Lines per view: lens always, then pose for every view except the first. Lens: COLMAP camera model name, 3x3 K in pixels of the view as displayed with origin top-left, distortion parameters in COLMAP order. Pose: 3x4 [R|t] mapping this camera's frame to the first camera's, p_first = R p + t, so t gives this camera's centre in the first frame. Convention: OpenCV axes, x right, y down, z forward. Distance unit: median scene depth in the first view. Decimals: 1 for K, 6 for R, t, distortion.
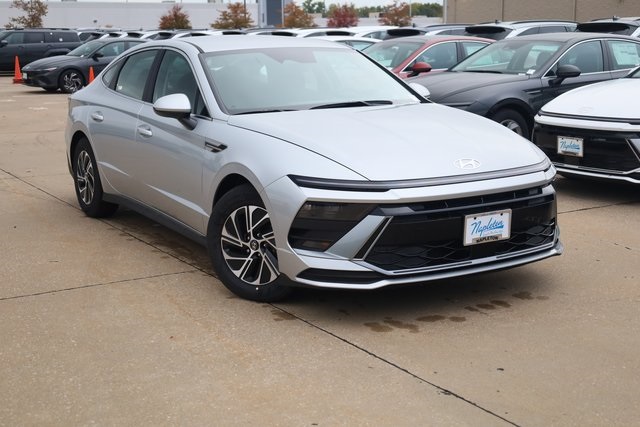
lens RADIAL K [[954.0, 0, 321.0], [0, 954.0, 209.6], [0, 0, 1]] dist [0.028332, 0.000000]
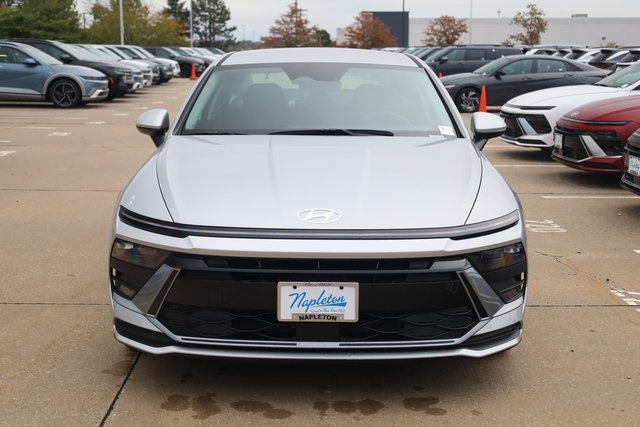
lens RADIAL K [[996.3, 0, 319.1], [0, 996.3, 217.7], [0, 0, 1]] dist [0.027990, 0.000000]
pose [[0.827626, 0.105914, -0.551196, 0.500308], [-0.115959, 0.993113, 0.016716, -0.050643], [0.549170, 0.050082, 0.834209, 0.283499]]
